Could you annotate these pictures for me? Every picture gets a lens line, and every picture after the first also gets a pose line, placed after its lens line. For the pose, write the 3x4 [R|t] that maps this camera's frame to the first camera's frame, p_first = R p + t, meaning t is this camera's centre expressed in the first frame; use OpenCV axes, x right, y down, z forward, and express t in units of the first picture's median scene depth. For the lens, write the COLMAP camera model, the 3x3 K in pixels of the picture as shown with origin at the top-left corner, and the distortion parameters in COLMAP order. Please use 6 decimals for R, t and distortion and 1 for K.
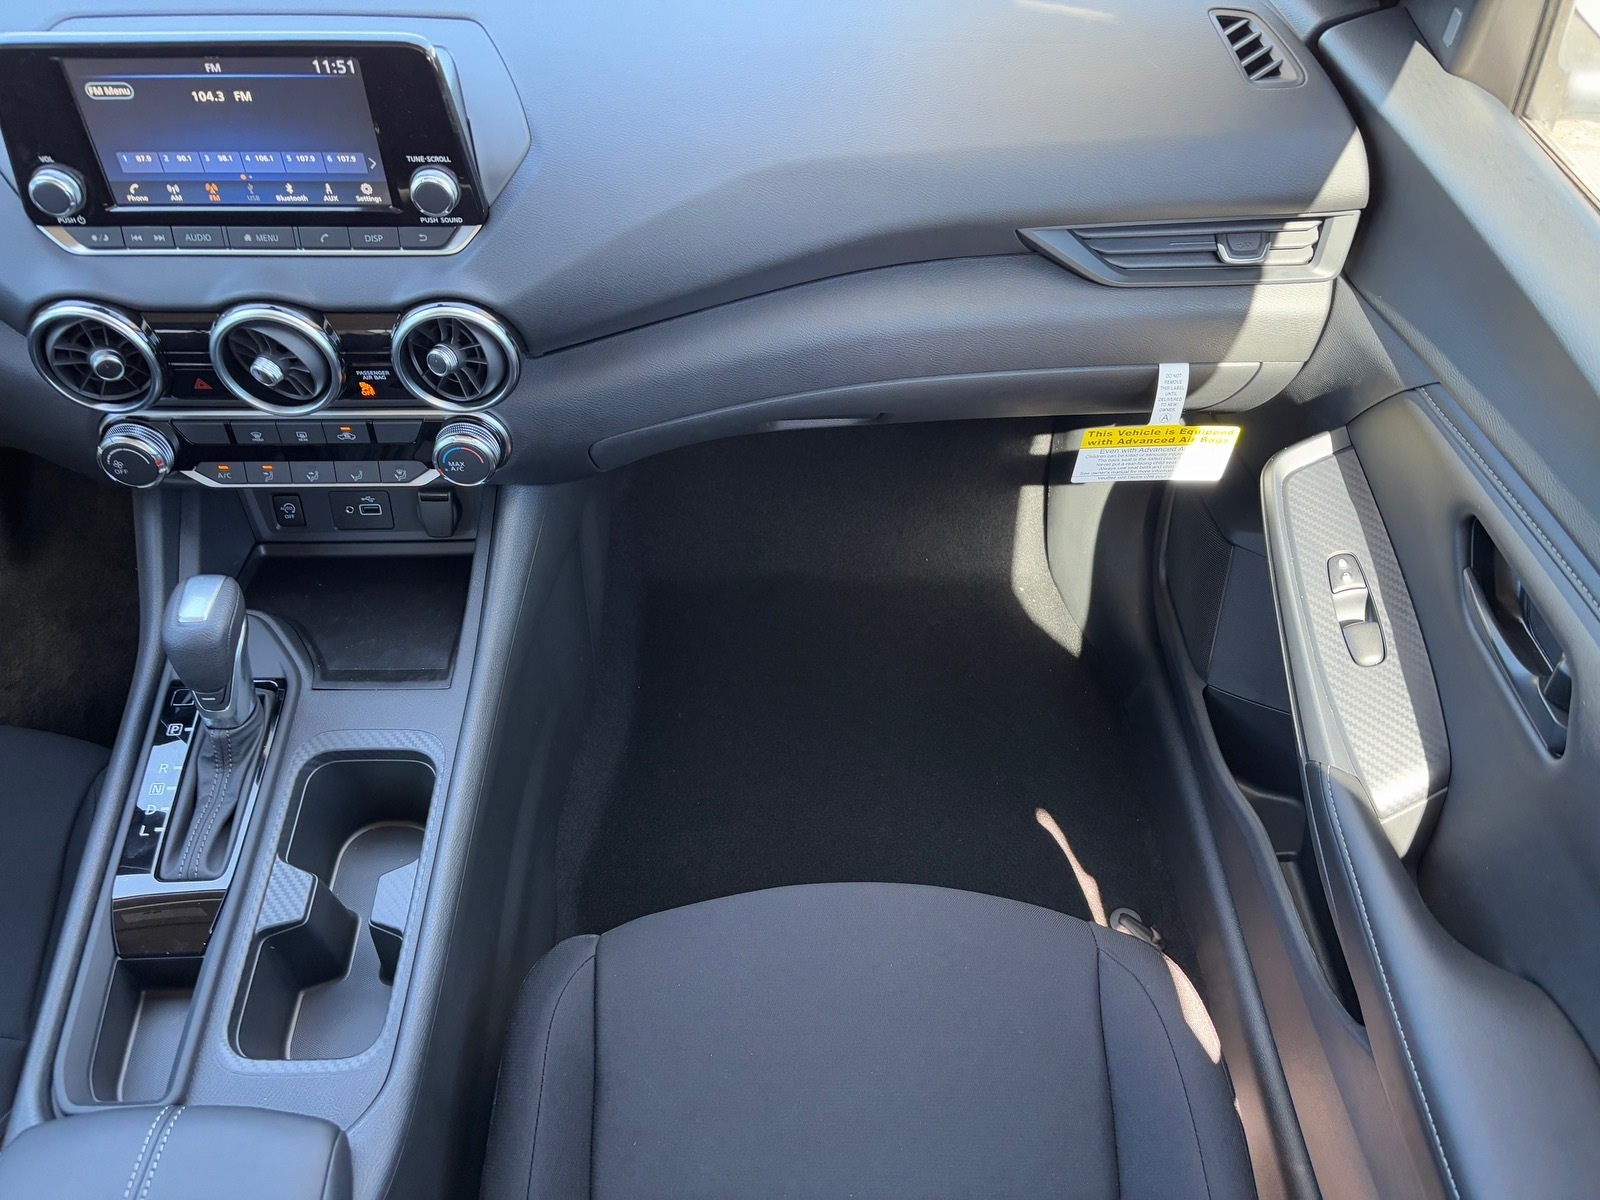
lens RADIAL K [[1227.4, 0, 793.6], [0, 1227.4, 607.8], [0, 0, 1]] dist [0.041161, -0.037006]
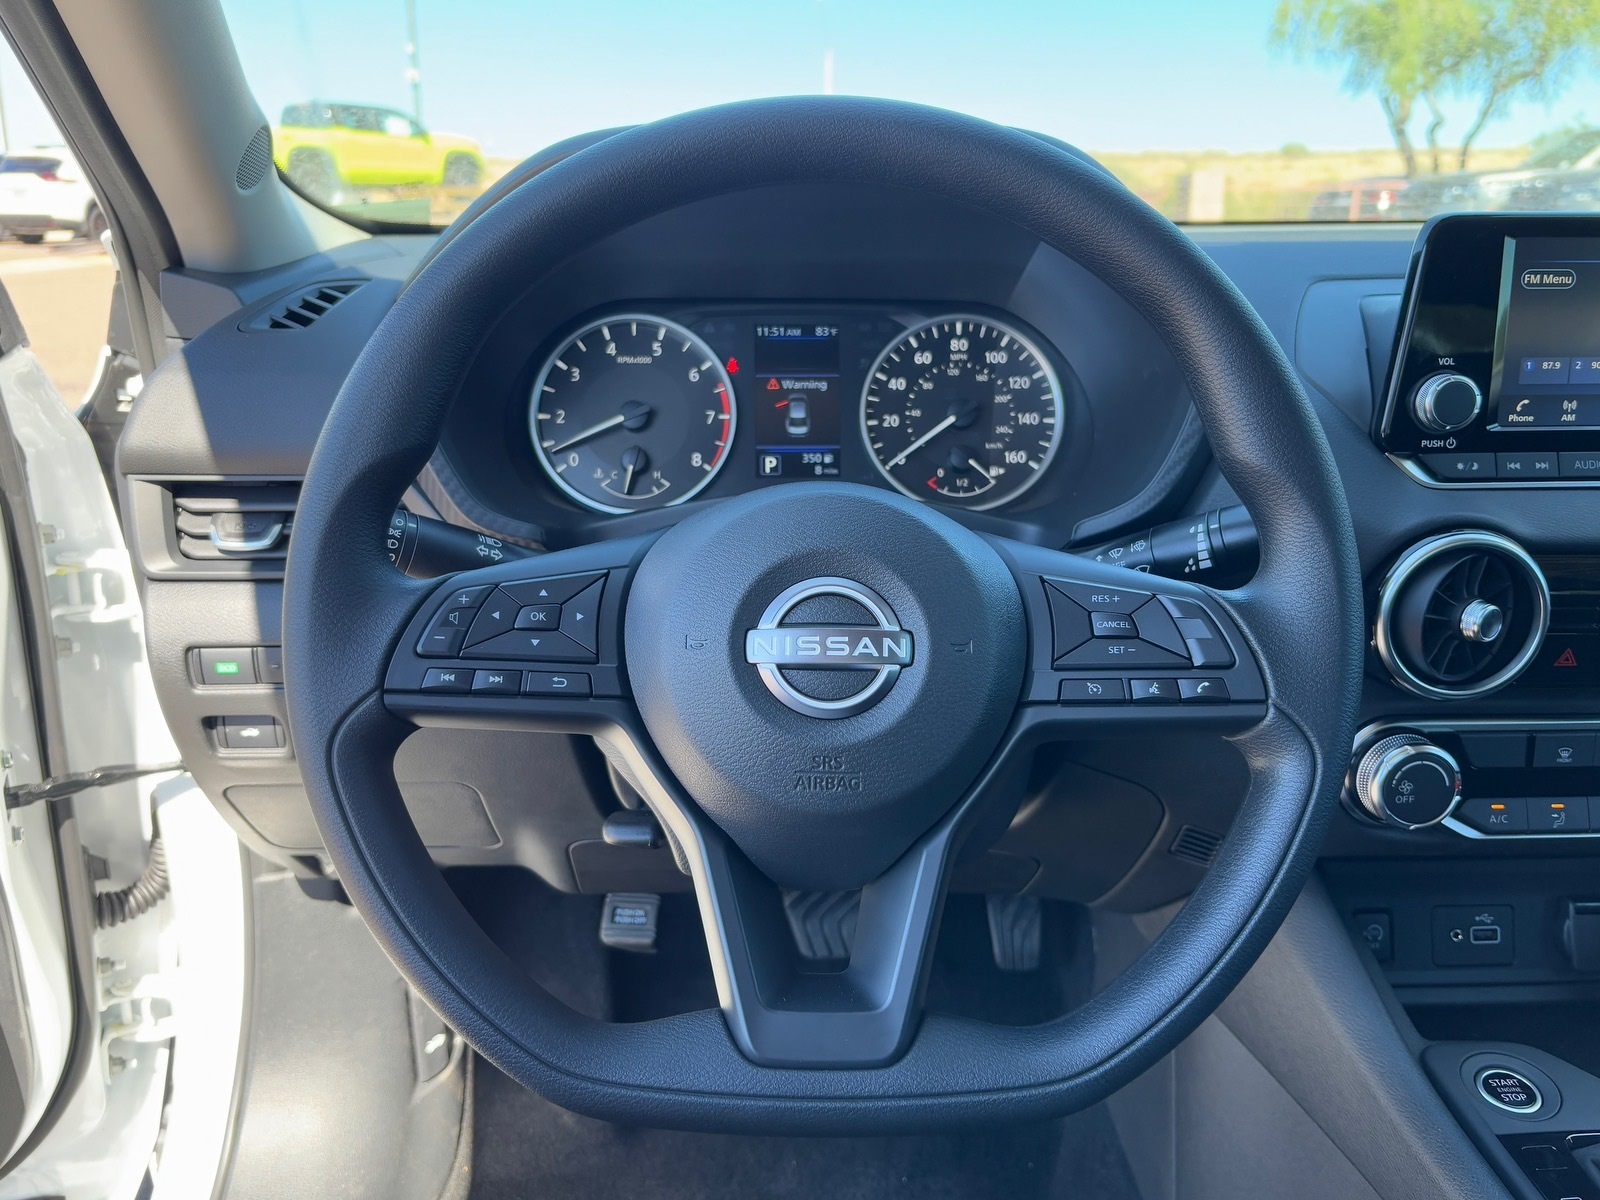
lens RADIAL K [[1270.4, 0, 788.6], [0, 1270.4, 625.7], [0, 0, 1]] dist [0.110632, -0.228523]
pose [[0.999871, -0.015920, -0.002232, -0.971297], [0.012380, 0.851111, -0.524840, 0.199354], [0.010255, 0.524745, 0.851198, 0.362284]]
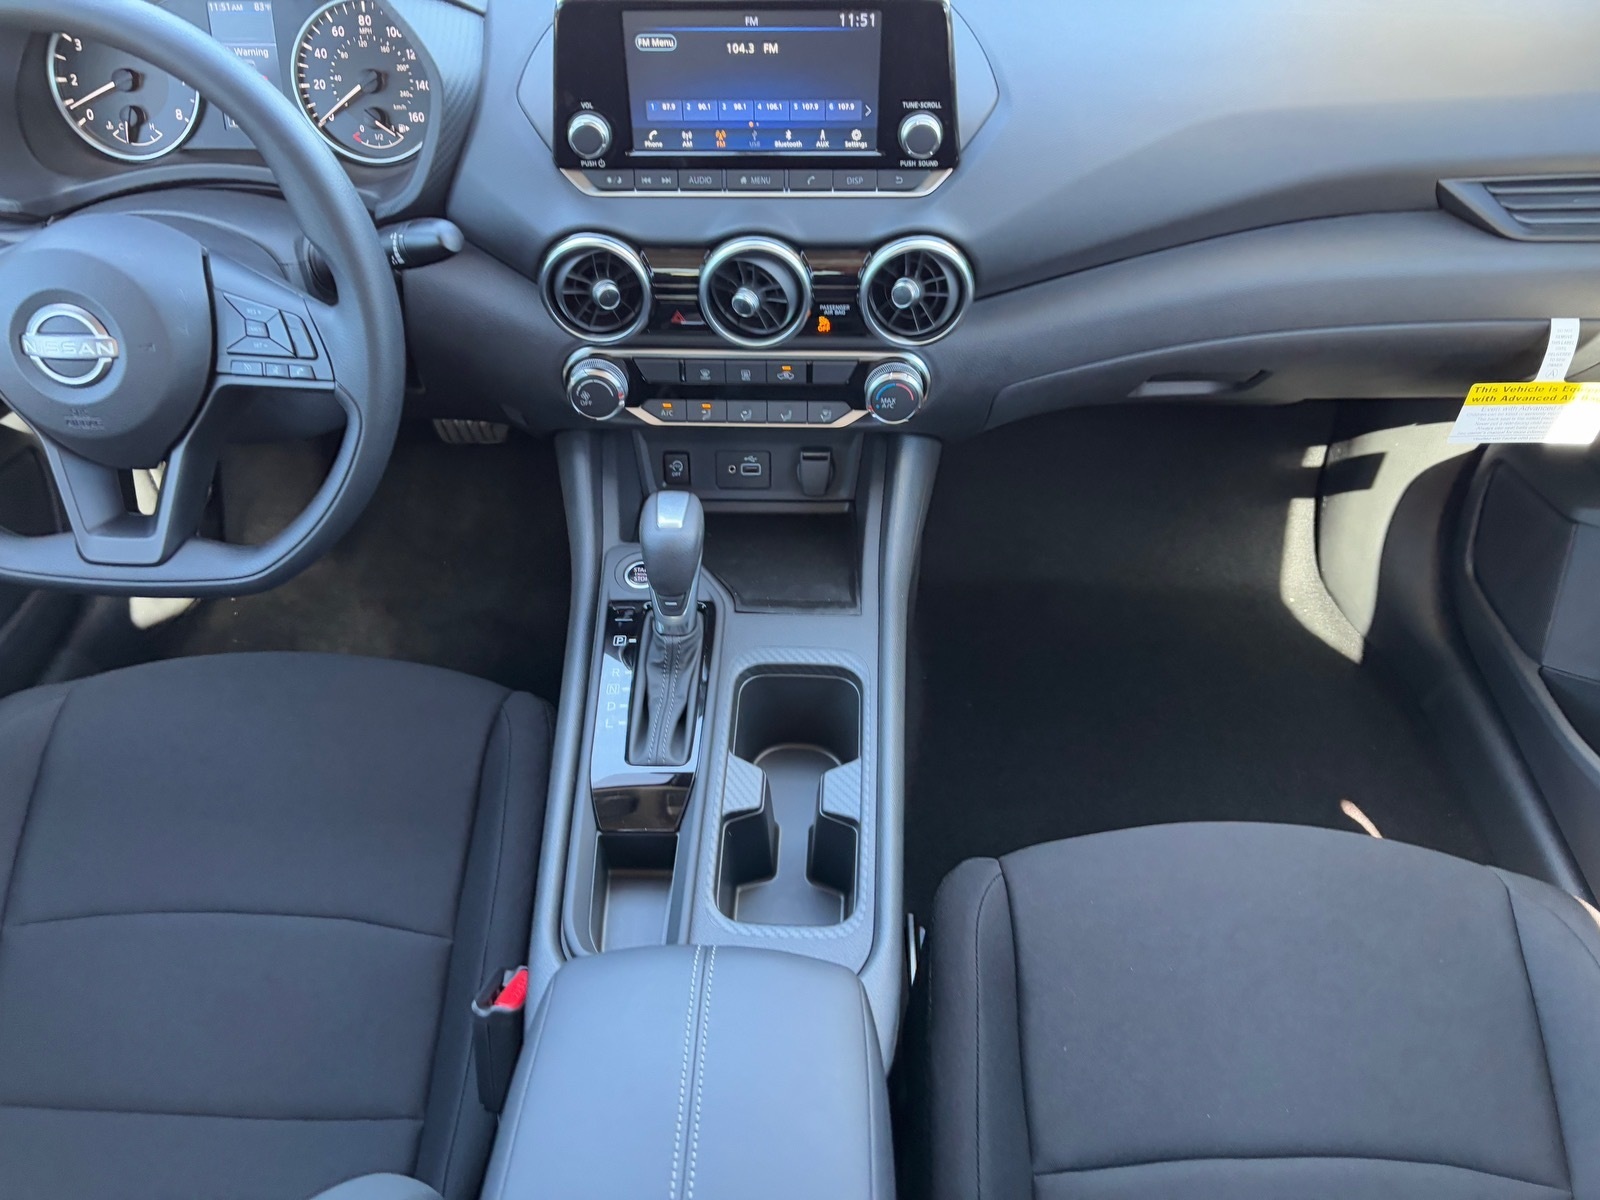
lens RADIAL K [[1227.4, 0, 793.6], [0, 1227.4, 607.8], [0, 0, 1]] dist [0.041161, -0.037006]
pose [[0.998511, 0.020050, -0.050723, -0.328756], [-0.024943, 0.994898, -0.097750, 0.189829], [0.048504, 0.098869, 0.993918, -0.063693]]
